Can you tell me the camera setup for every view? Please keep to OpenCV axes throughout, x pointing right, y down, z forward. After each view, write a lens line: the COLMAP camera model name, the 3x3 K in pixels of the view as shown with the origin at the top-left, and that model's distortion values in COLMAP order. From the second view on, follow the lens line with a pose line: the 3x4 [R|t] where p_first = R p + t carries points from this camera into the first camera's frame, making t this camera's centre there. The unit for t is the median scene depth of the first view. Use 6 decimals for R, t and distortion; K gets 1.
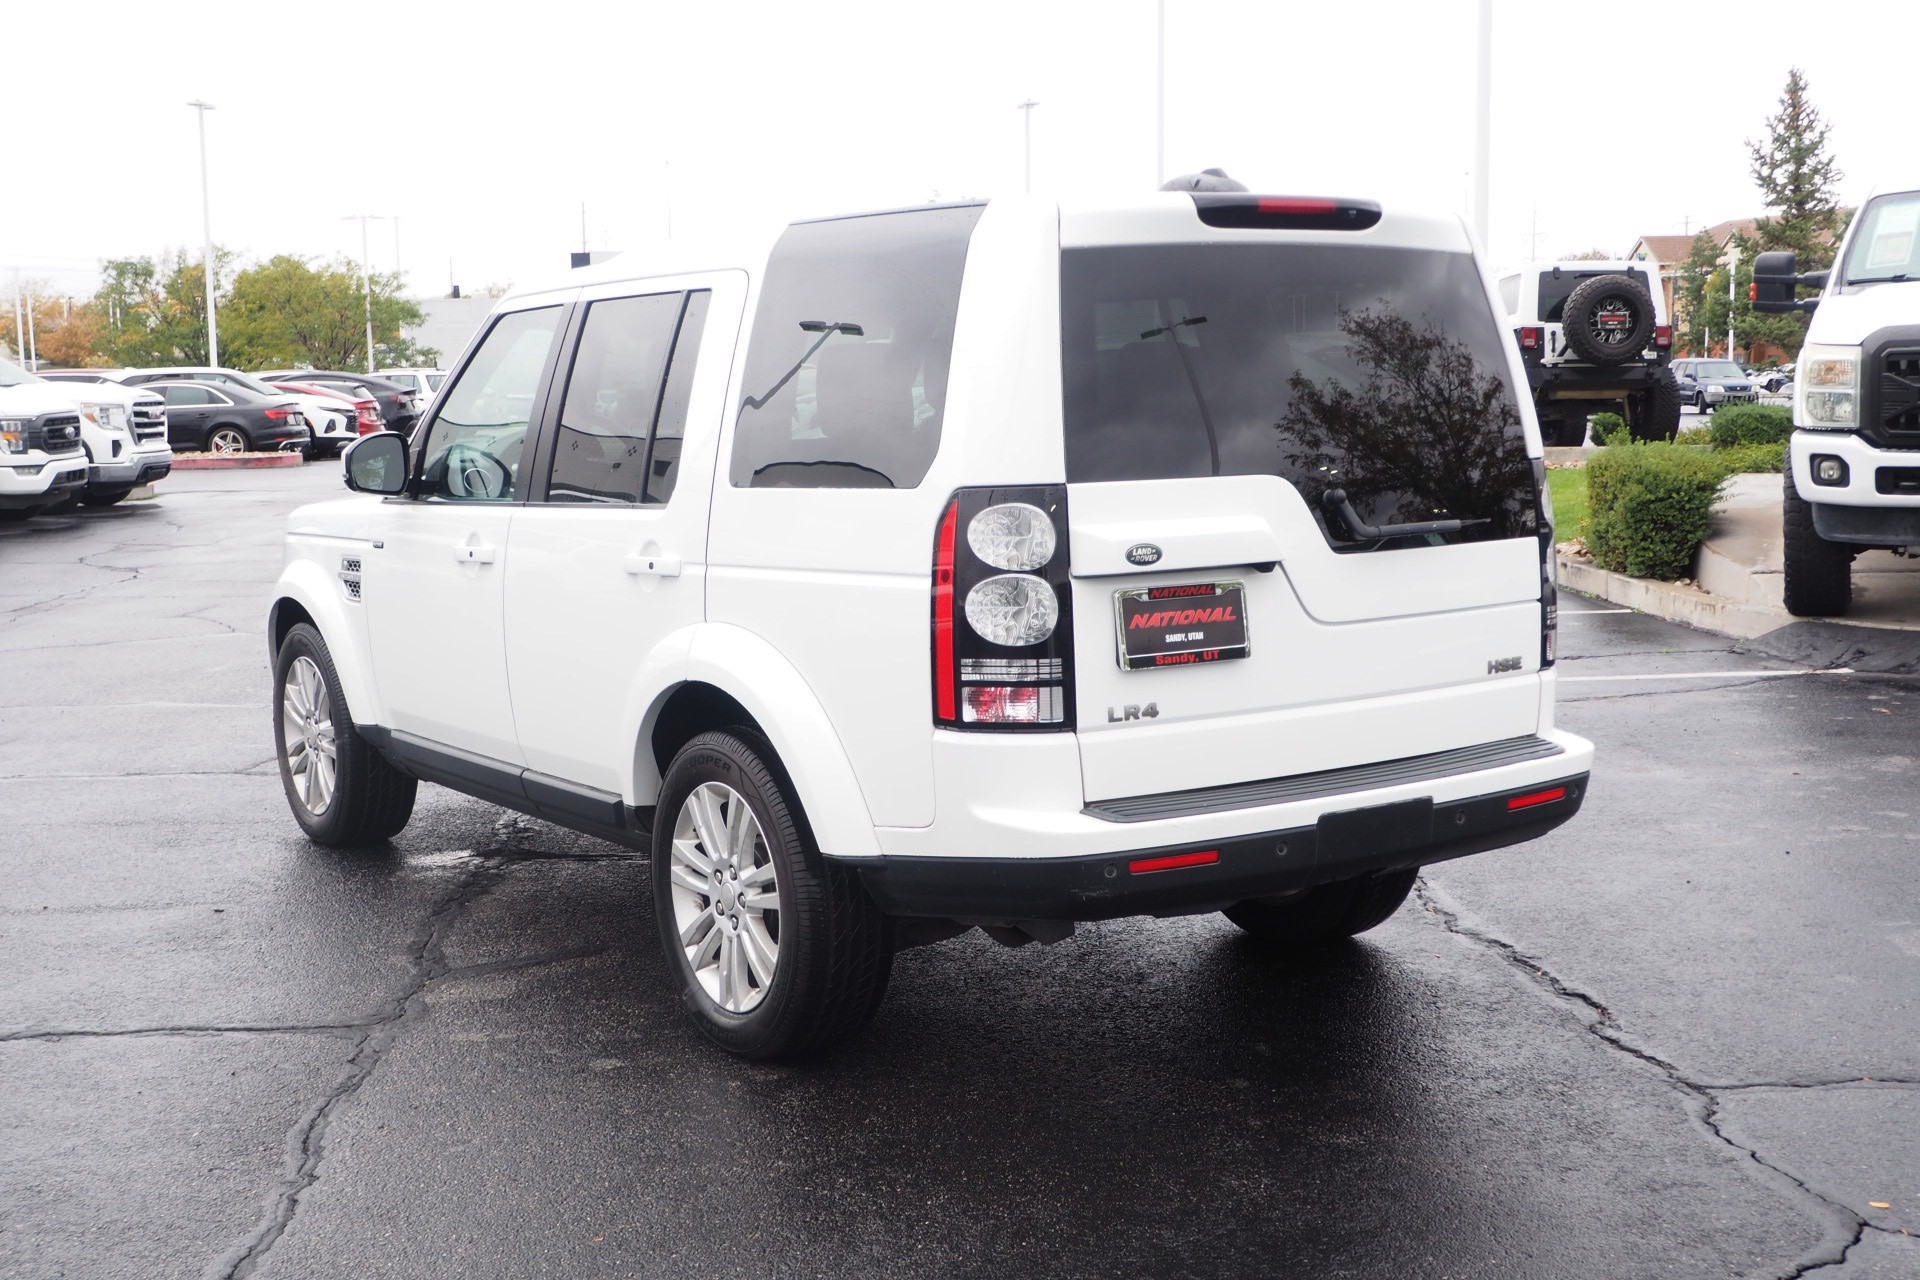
lens RADIAL K [[2298.0, 0, 960.0], [0, 2298.0, 640.0], [0, 0, 1]] dist [-0.001875, -0.011722]
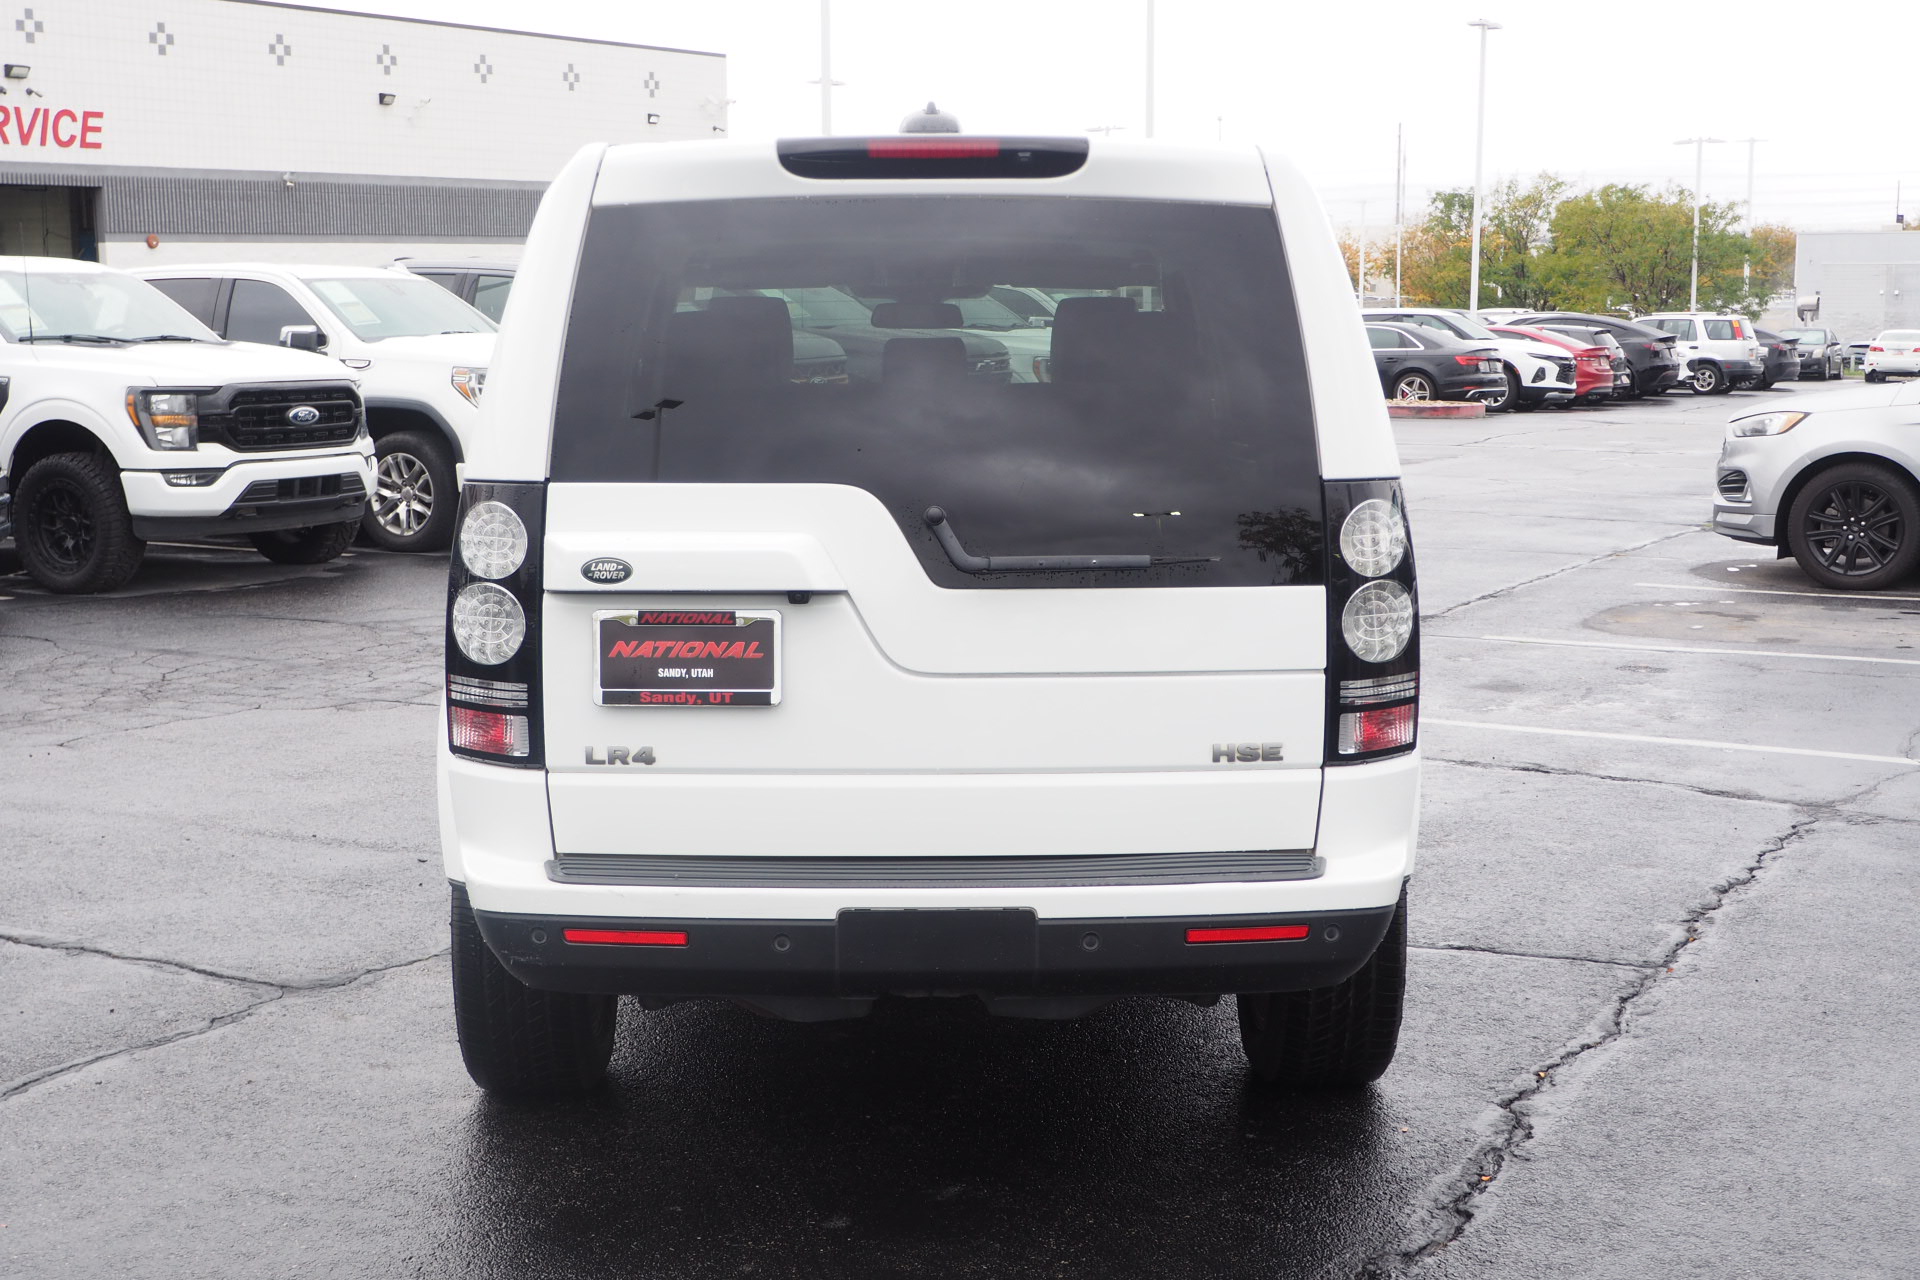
lens RADIAL K [[2525.6, 0, 928.5], [0, 2525.6, 646.9], [0, 0, 1]] dist [-0.001491, -0.023119]
pose [[0.833357, 0.087421, -0.545778, 0.633813], [-0.078661, 0.996121, 0.039446, -0.050856], [0.547109, 0.010058, 0.837001, 0.265182]]
